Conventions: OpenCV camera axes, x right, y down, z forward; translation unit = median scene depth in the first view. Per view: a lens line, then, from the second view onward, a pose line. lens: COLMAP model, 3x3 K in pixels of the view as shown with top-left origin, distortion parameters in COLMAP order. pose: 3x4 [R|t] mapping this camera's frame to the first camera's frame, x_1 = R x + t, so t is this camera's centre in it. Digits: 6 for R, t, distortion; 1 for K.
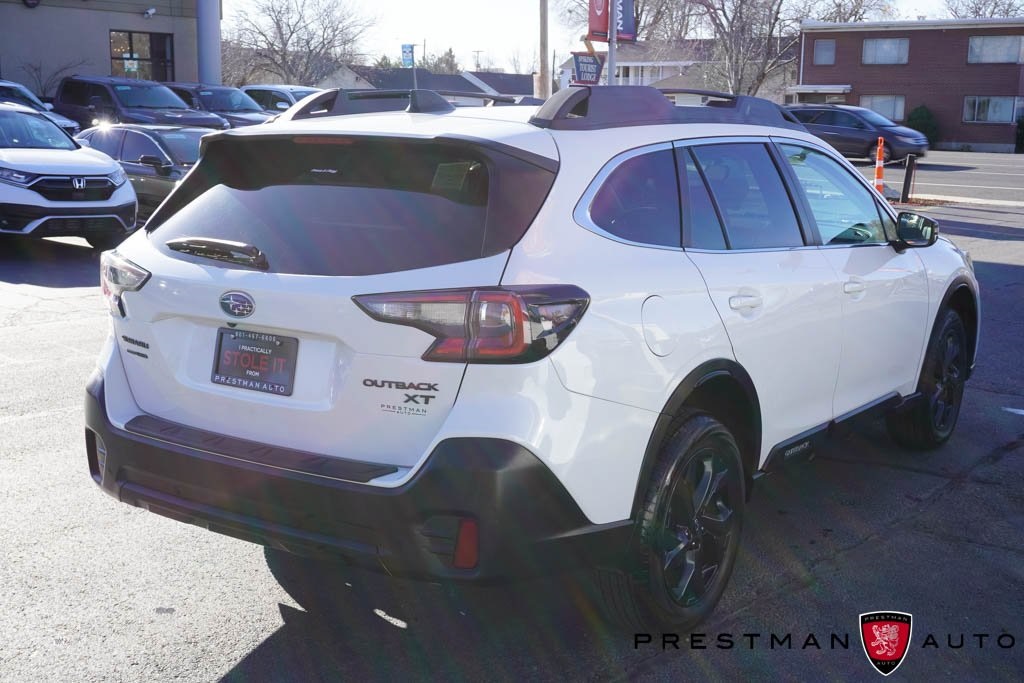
lens RADIAL K [[1235.3, 0, 512.0], [0, 1235.3, 341.5], [0, 0, 1]] dist [0.003247, -0.024649]
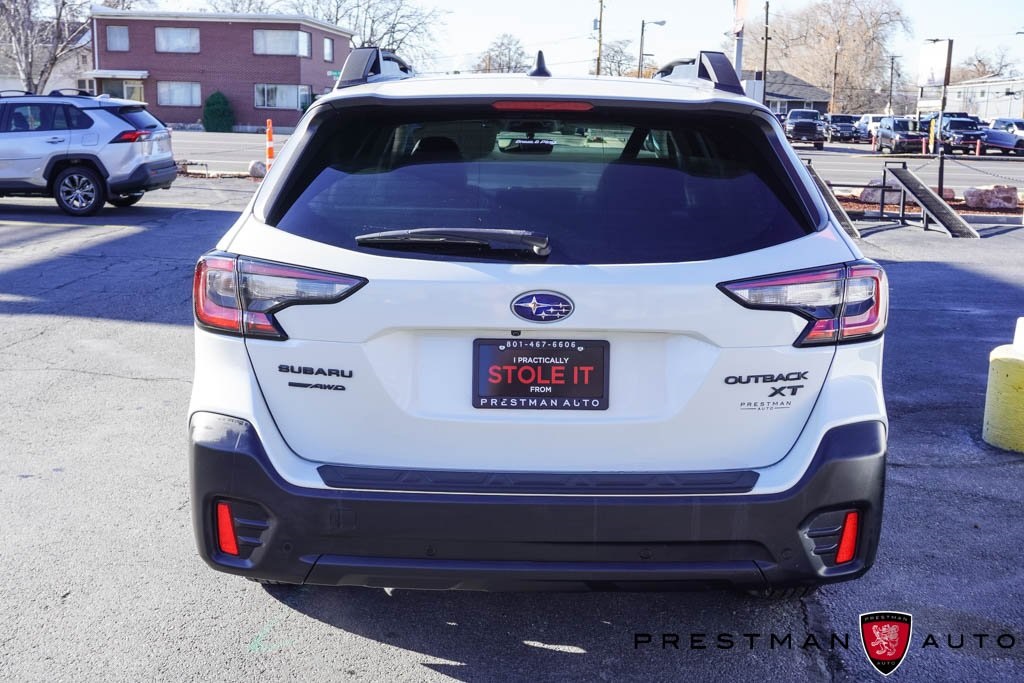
lens RADIAL K [[1145.0, 0, 512.0], [0, 1145.0, 341.5], [0, 0, 1]] dist [0.007200, -0.007263]
pose [[0.824355, -0.105078, 0.556236, -0.649402], [0.090979, 0.994440, 0.053025, -0.048222], [-0.558715, 0.006894, 0.829331, 0.381709]]
